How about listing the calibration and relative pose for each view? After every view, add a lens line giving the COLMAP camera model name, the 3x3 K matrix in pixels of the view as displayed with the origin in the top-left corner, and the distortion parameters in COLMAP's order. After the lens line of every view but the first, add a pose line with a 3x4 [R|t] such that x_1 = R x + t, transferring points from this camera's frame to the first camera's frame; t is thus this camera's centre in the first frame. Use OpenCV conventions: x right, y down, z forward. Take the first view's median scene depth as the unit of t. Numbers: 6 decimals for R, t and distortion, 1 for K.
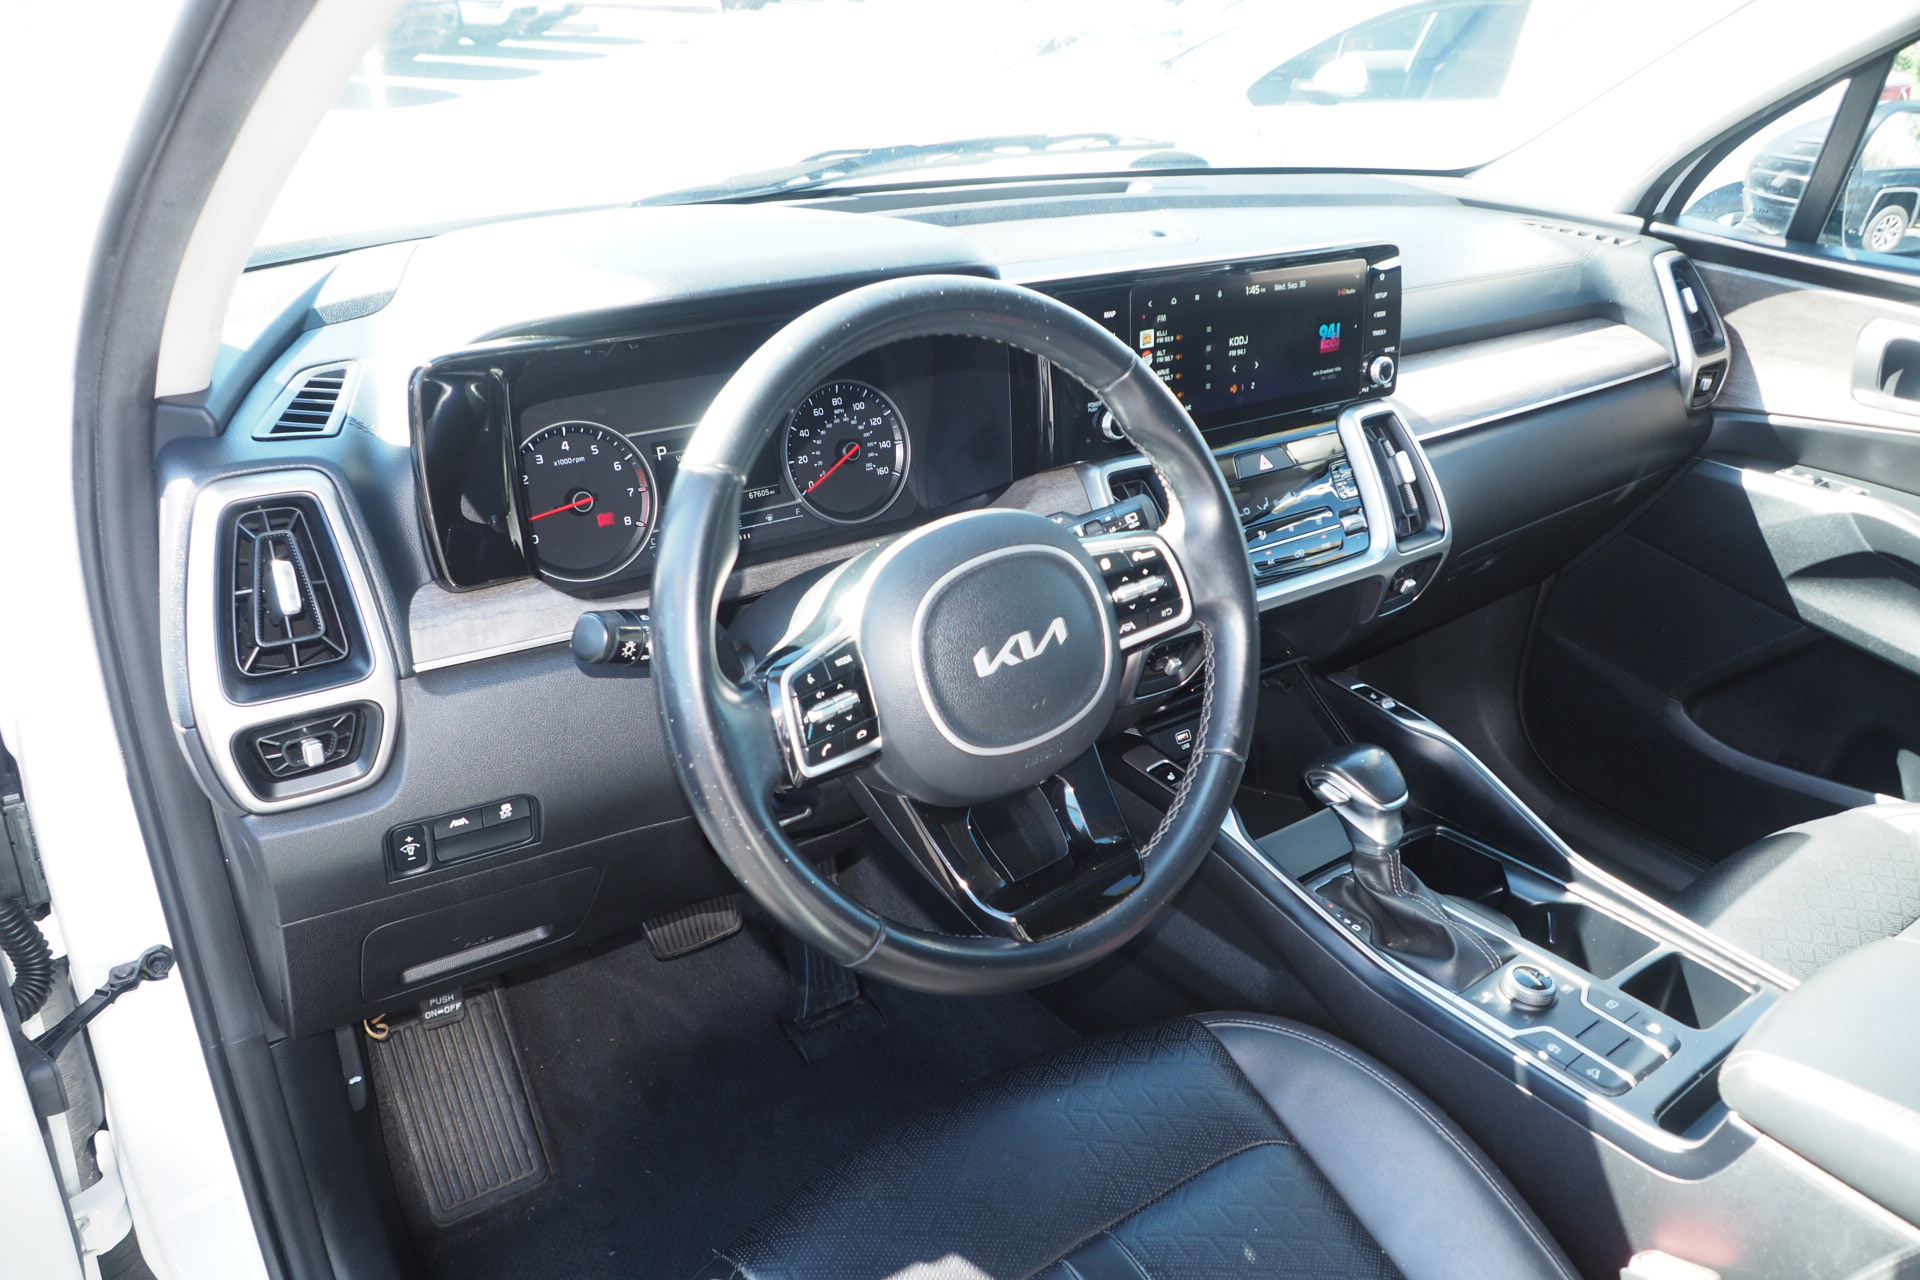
lens RADIAL K [[1326.4, 0, 989.2], [0, 1326.4, 682.9], [0, 0, 1]] dist [-0.036461, 0.014084]
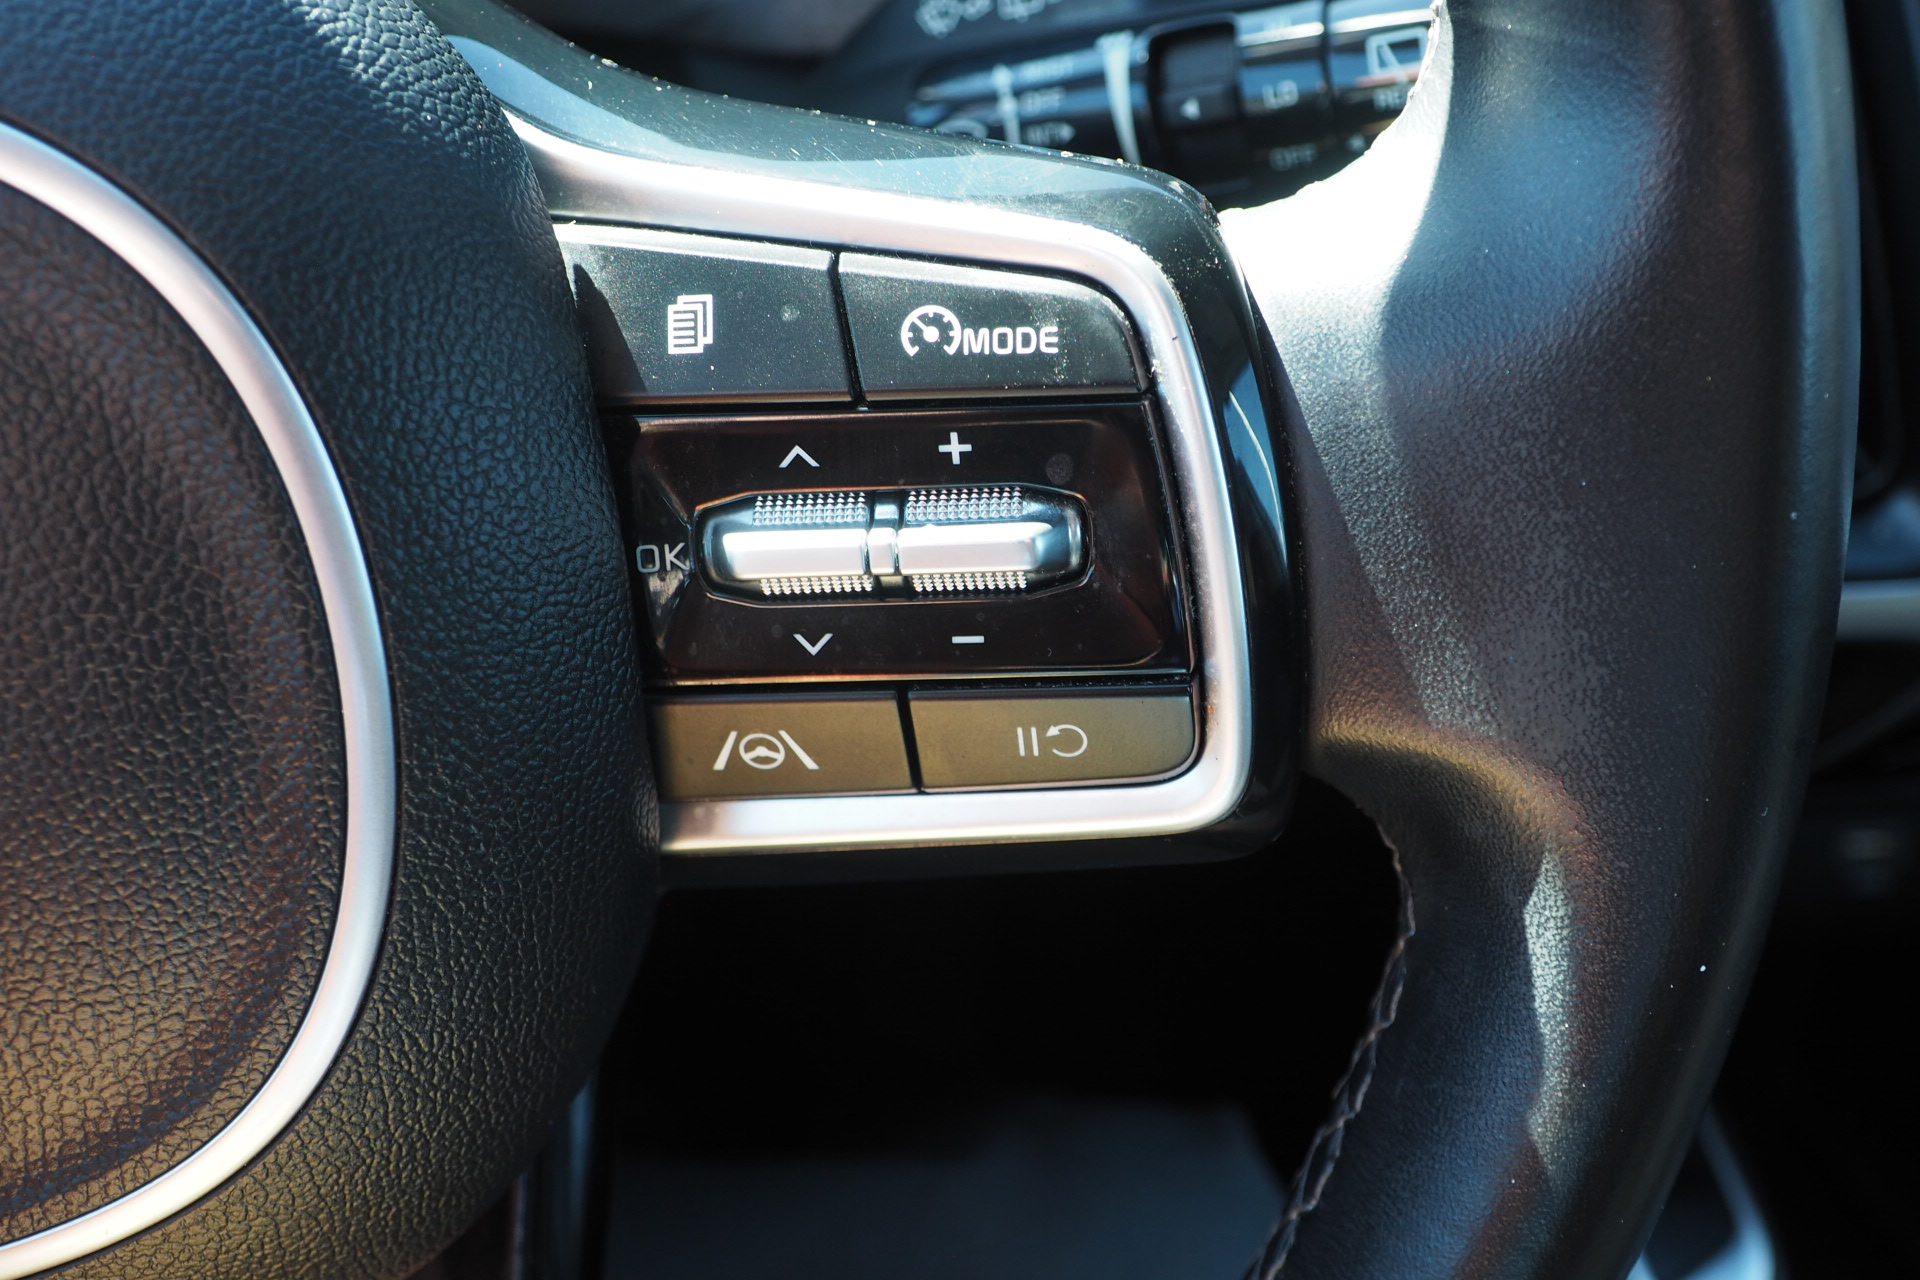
lens RADIAL K [[1923.5, 0, 957.6], [0, 1923.5, 629.0], [0, 0, 1]] dist [-0.003228, 0.000000]
pose [[0.837594, 0.353357, -0.416623, 0.159462], [-0.250506, 0.926165, 0.281896, -0.093353], [0.485472, -0.131748, 0.864268, 0.607326]]
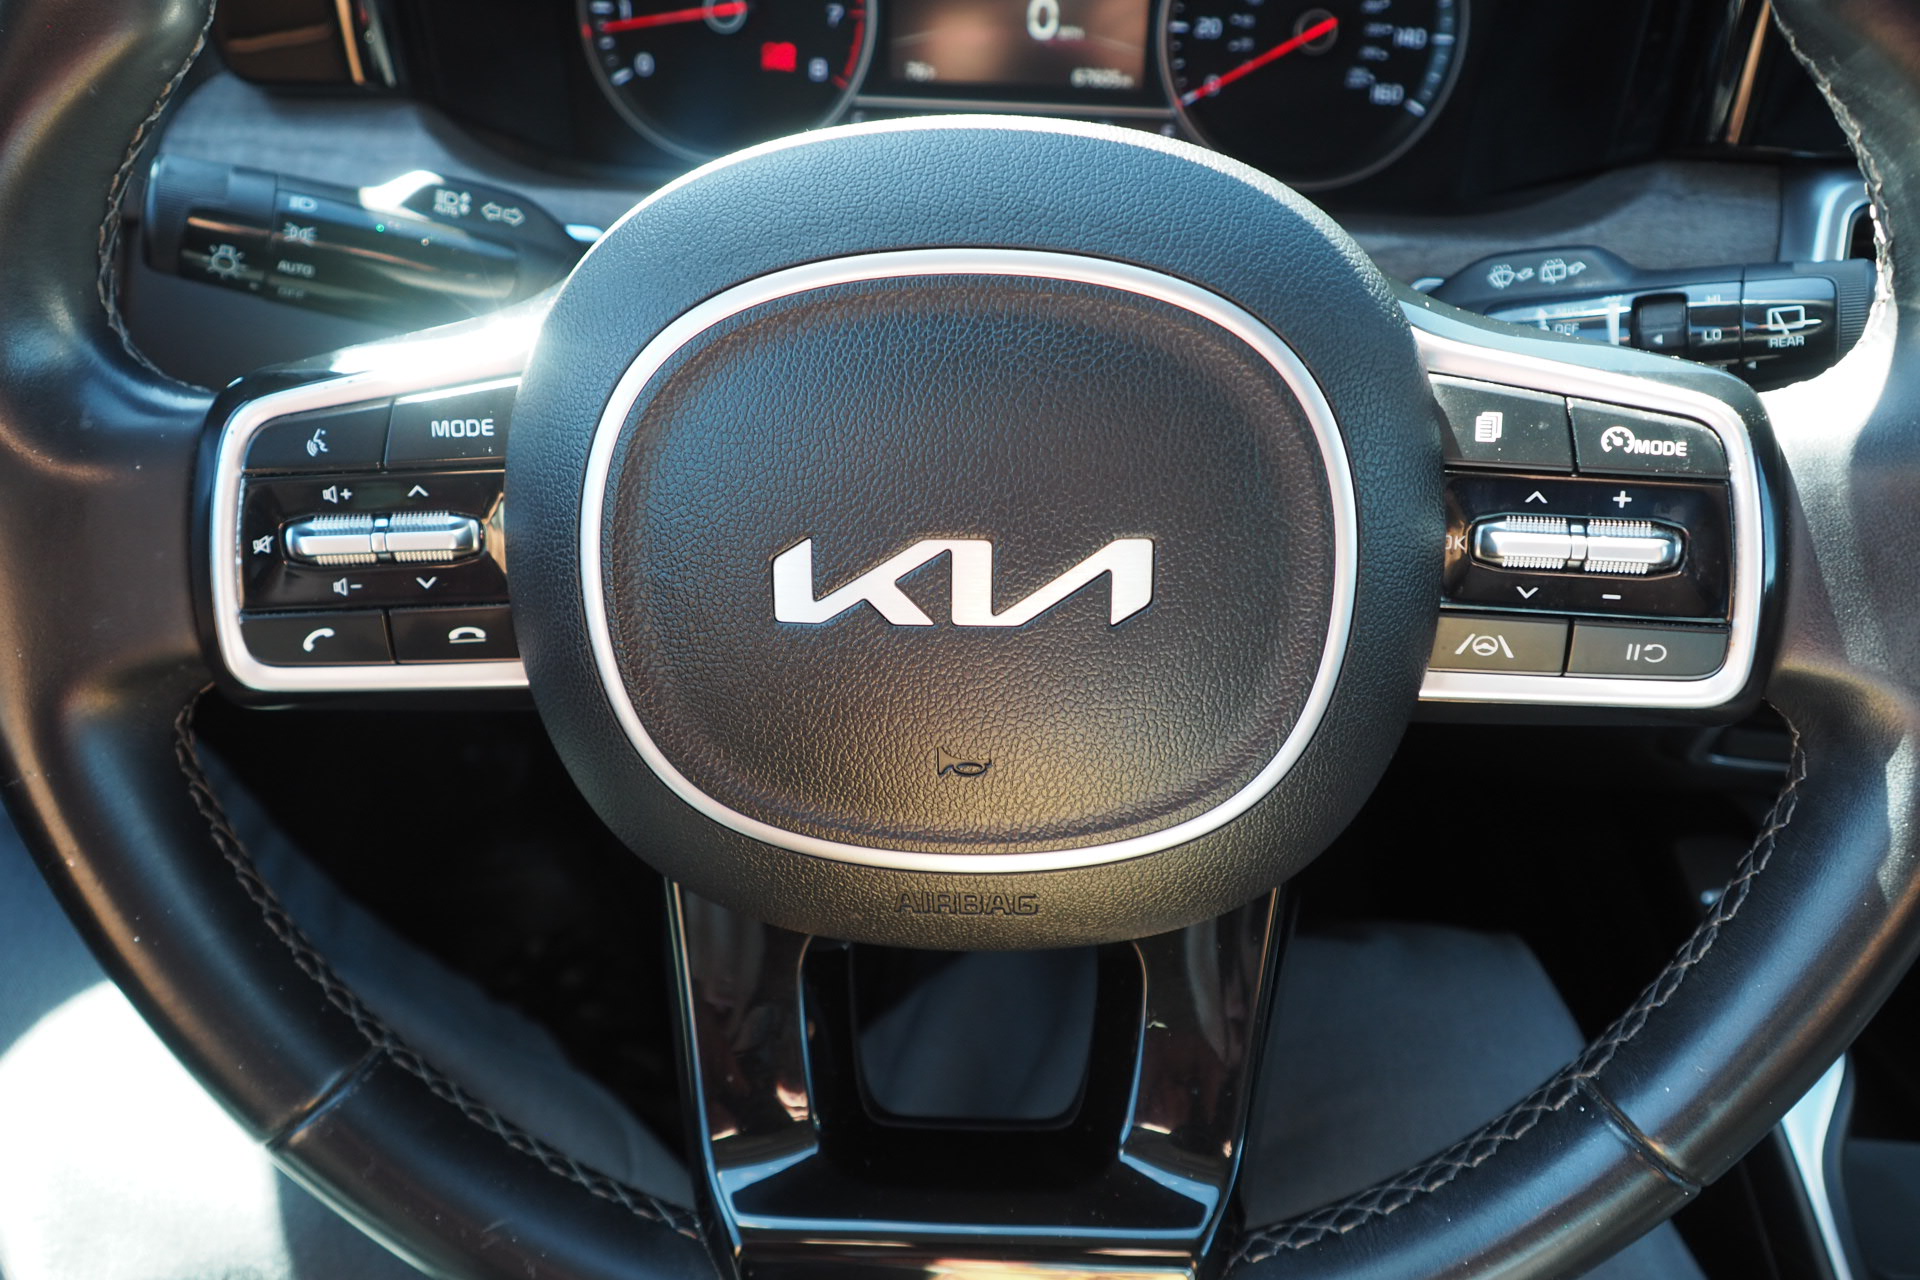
lens RADIAL K [[1326.4, 0, 954.8], [0, 1326.4, 654.2], [0, 0, 1]] dist [-0.036461, 0.014084]
pose [[0.750962, 0.425092, -0.505325, 0.125607], [-0.310799, 0.902714, 0.297508, -0.069607], [0.582632, -0.066363, 0.810022, 0.505529]]
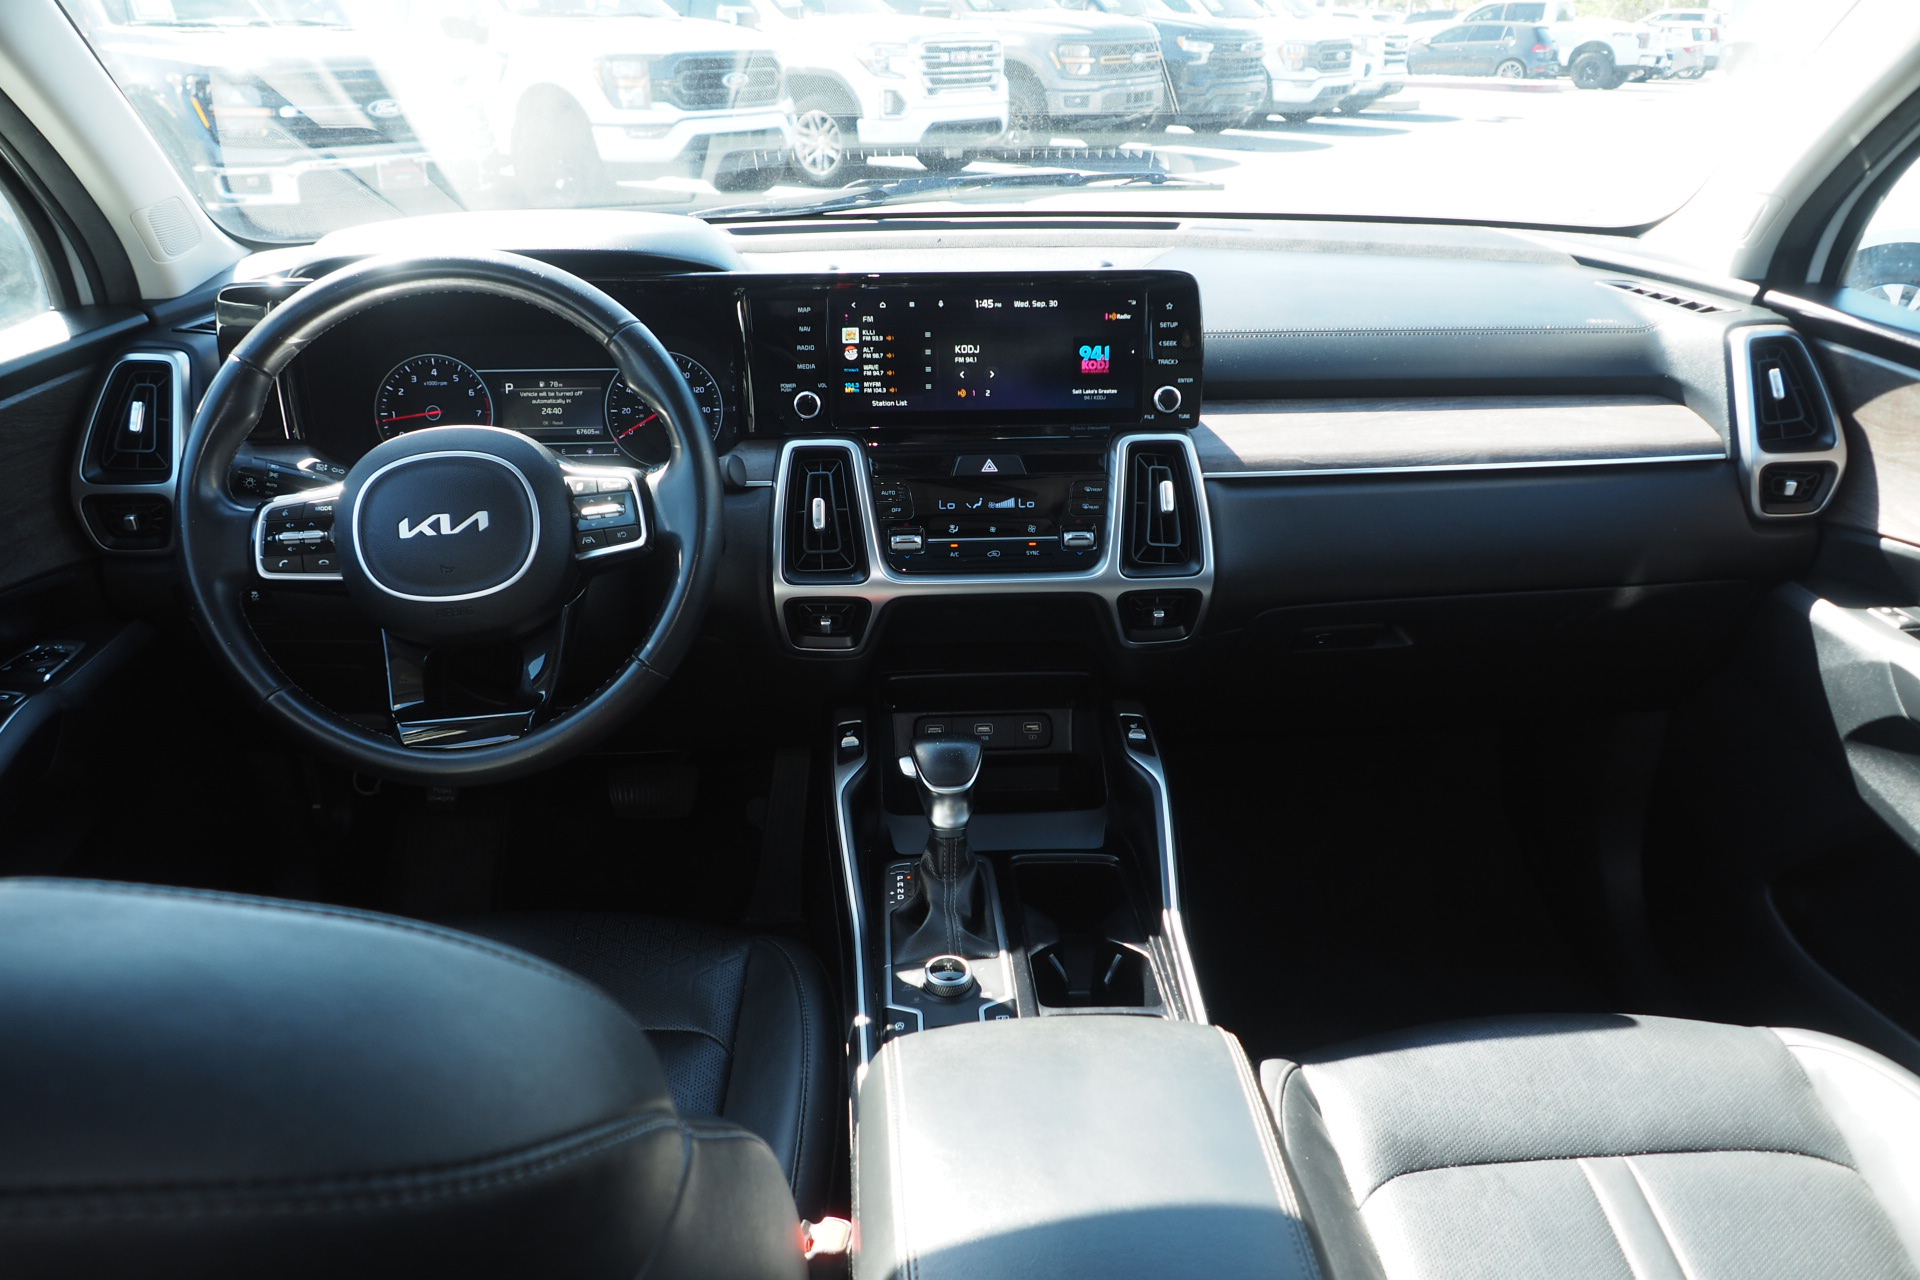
lens RADIAL K [[1326.4, 0, 998.9], [0, 1326.4, 668.5], [0, 0, 1]] dist [-0.036461, 0.014084]
pose [[0.843696, 0.199161, -0.498510, 0.795154], [-0.228335, 0.973579, 0.002514, -0.011665], [0.485840, 0.111707, 0.866880, 0.097190]]
